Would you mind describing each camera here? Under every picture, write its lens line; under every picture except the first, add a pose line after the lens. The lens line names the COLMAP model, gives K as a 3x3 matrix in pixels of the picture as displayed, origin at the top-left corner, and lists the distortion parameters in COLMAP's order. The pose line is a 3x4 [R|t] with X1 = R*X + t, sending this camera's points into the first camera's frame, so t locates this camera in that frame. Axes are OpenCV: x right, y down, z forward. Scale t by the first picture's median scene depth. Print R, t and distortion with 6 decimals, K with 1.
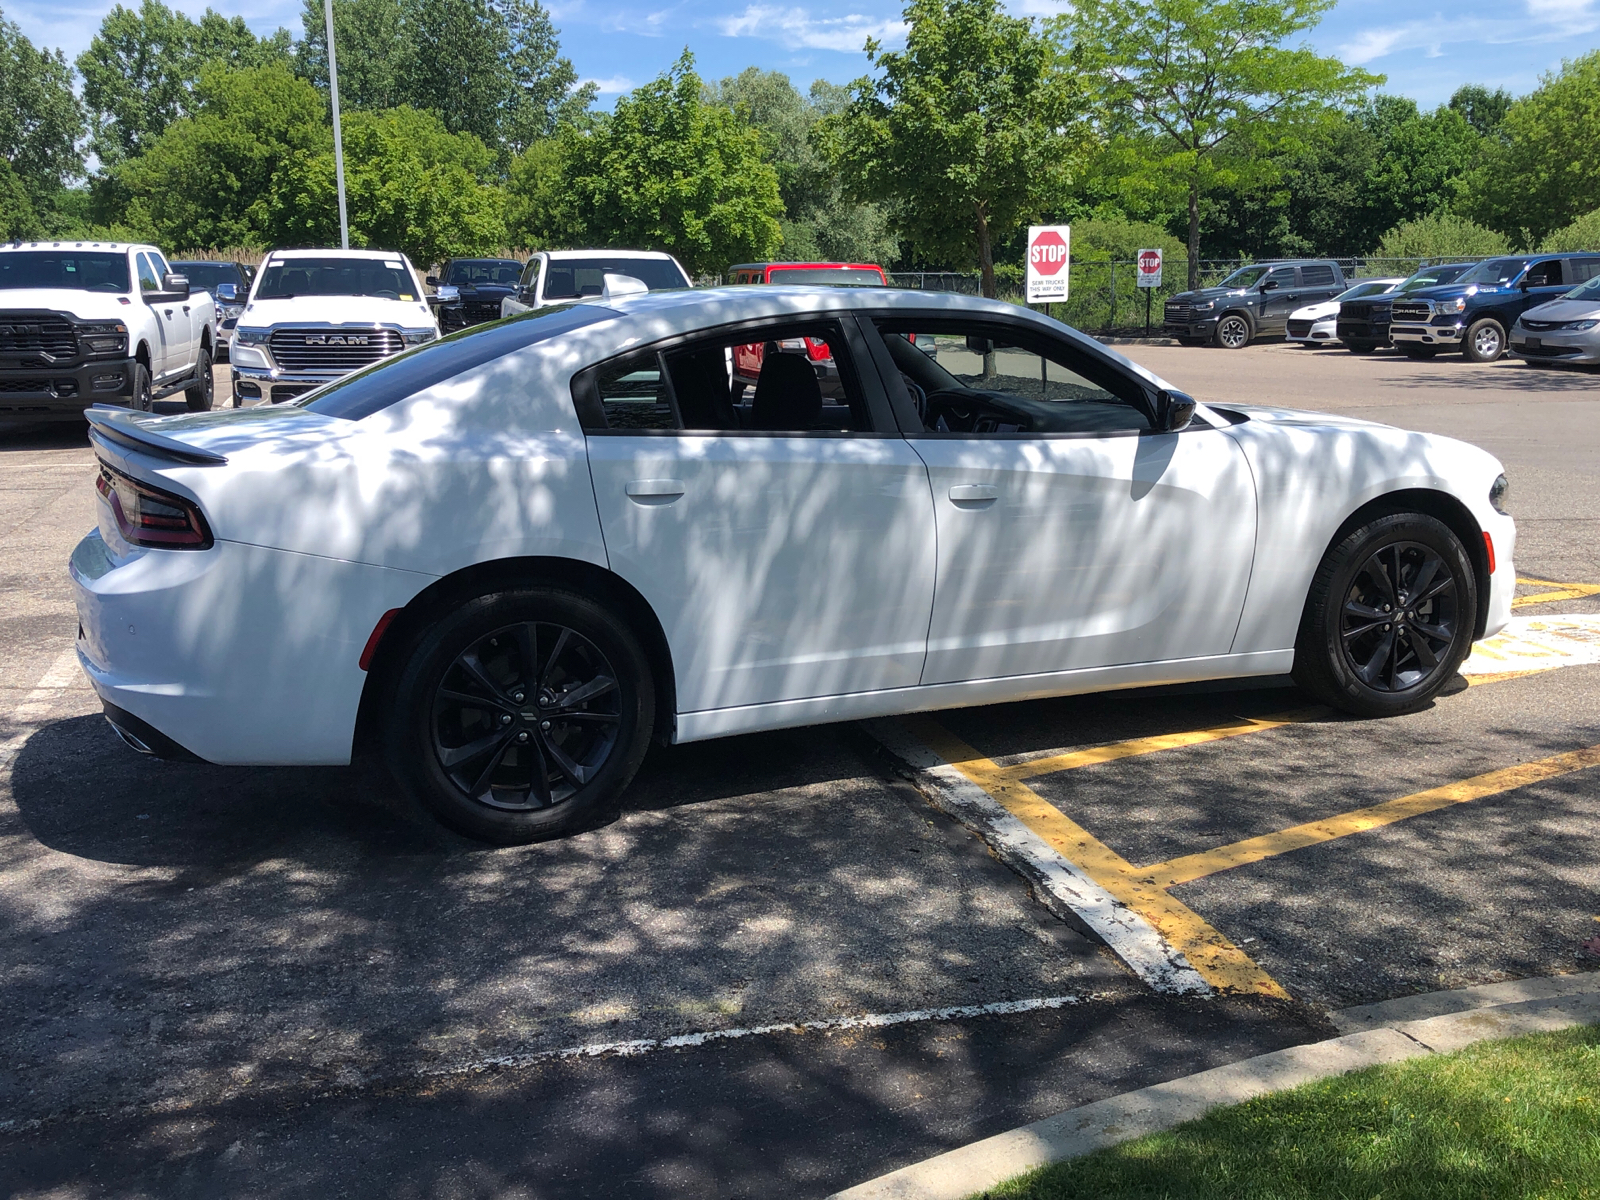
lens RADIAL K [[1607.0, 0, 789.5], [0, 1607.0, 591.2], [0, 0, 1]] dist [0.067910, -0.172210]
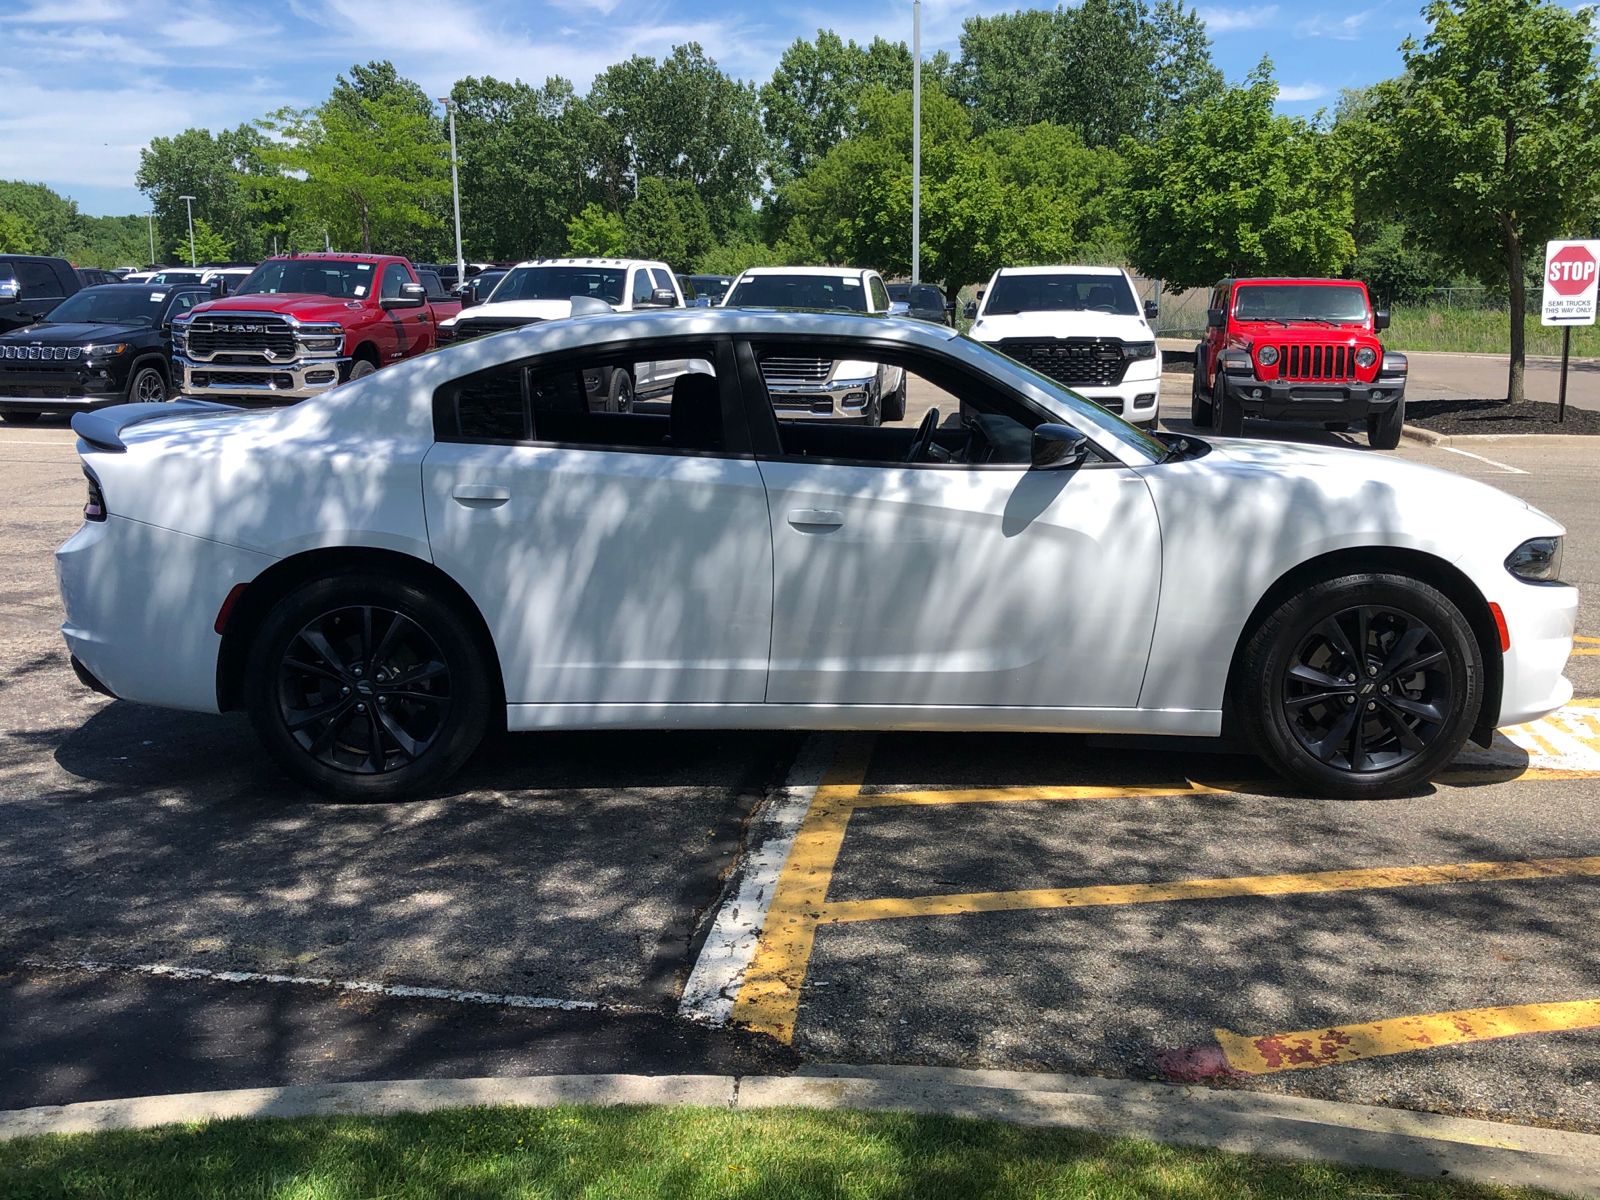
lens RADIAL K [[1633.3, 0, 790.5], [0, 1633.3, 565.8], [0, 0, 1]] dist [0.022874, -0.044597]
pose [[0.921382, 0.072244, -0.381884, 0.135443], [-0.081831, 0.996607, -0.008899, -0.005539], [0.379945, 0.039449, 0.924167, 0.015222]]
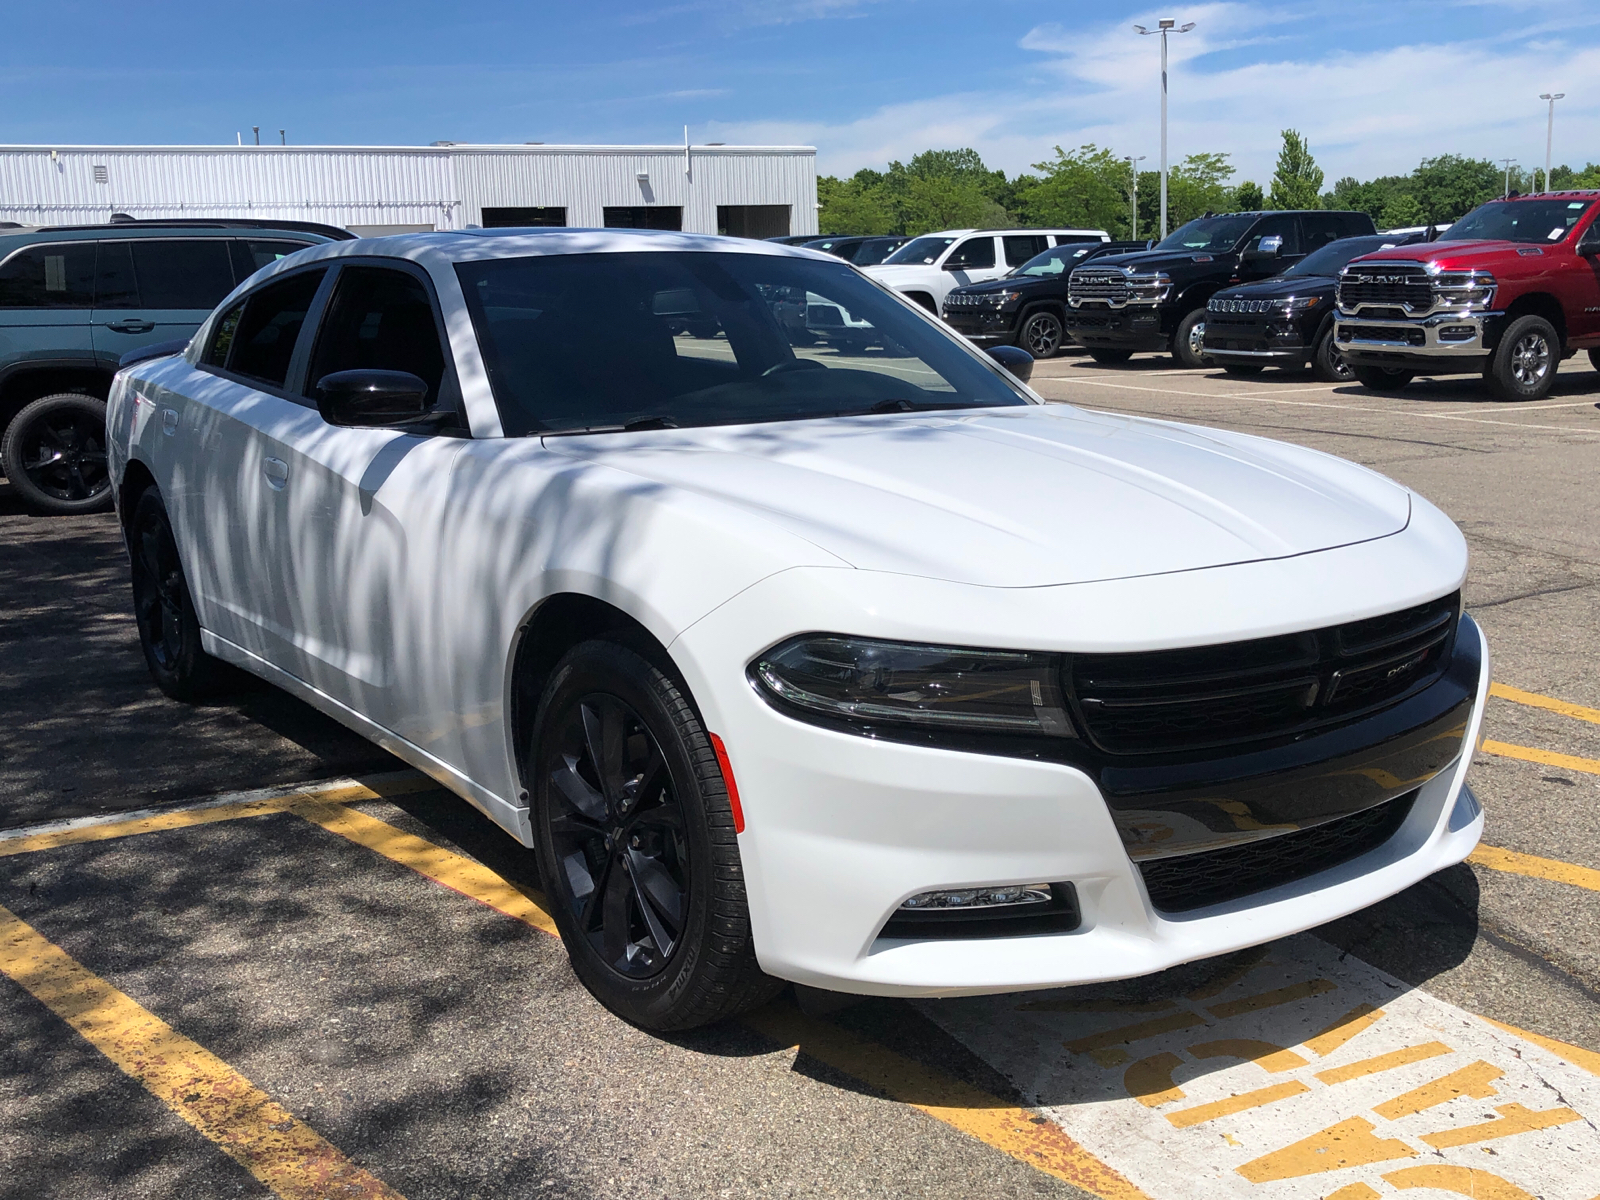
lens RADIAL K [[1660.8, 0, 802.5], [0, 1660.8, 534.4], [0, 0, 1]] dist [0.005480, -0.012076]
pose [[0.202331, 0.151815, -0.967478, 0.283648], [-0.162218, 0.979459, 0.119770, -0.048622], [0.965789, 0.132709, 0.222802, 0.293279]]
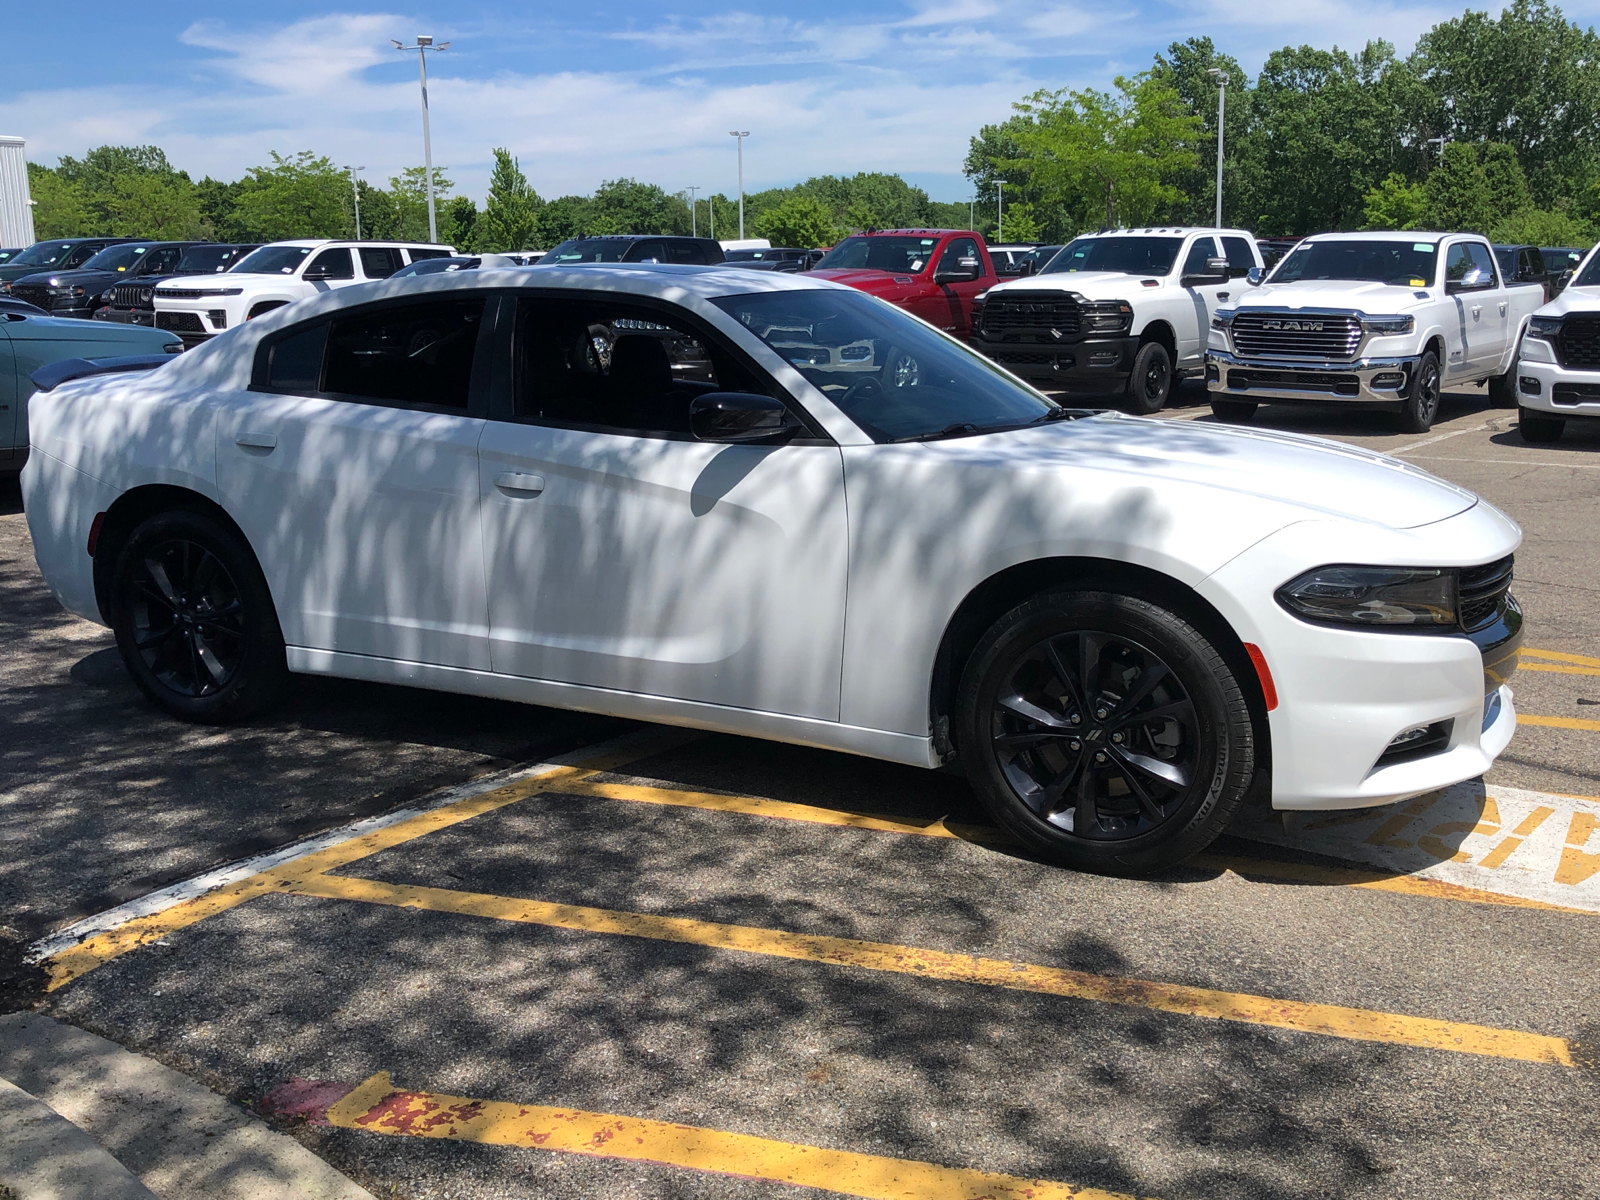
lens RADIAL K [[1607.0, 0, 789.5], [0, 1607.0, 591.2], [0, 0, 1]] dist [0.067910, -0.172210]
pose [[0.628056, 0.154376, -0.762702, 0.260915], [-0.147780, 0.985950, 0.077871, -0.025756], [0.764007, 0.063805, 0.642046, 0.139804]]
